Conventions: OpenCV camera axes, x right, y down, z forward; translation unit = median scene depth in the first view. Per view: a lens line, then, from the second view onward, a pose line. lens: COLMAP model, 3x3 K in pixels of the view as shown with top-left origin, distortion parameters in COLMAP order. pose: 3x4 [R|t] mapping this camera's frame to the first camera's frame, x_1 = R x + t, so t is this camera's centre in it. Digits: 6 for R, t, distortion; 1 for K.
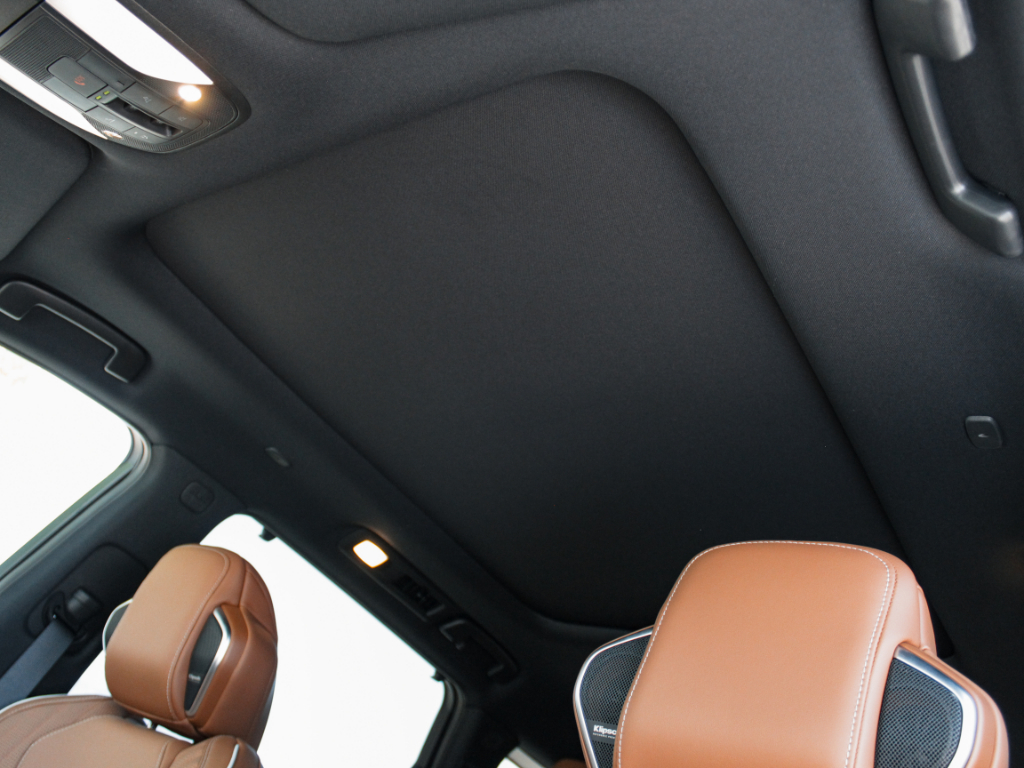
lens RADIAL K [[937.3, 0, 512.0], [0, 937.3, 384.0], [0, 0, 1]] dist [-0.177053, 0.137257]
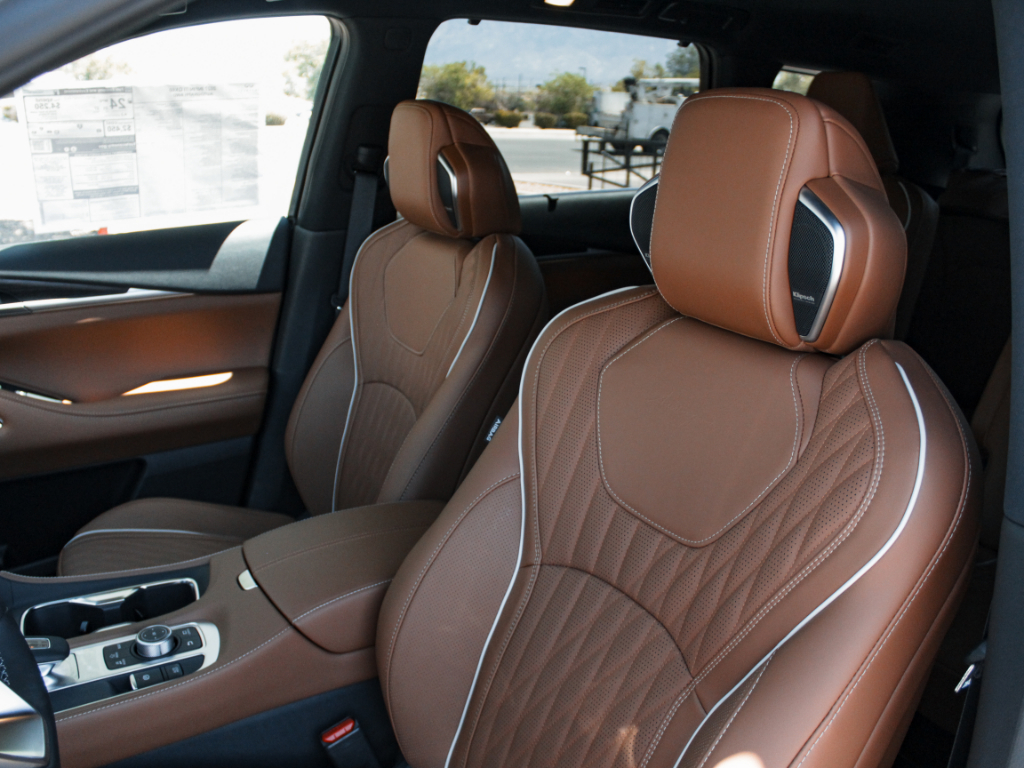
lens RADIAL K [[937.3, 0, 512.0], [0, 937.3, 384.0], [0, 0, 1]] dist [-0.177053, 0.137257]
pose [[0.847016, -0.201584, -0.491862, 0.340593], [0.490790, 0.651986, 0.577961, -0.246466], [0.204179, -0.730943, 0.651178, -0.066356]]
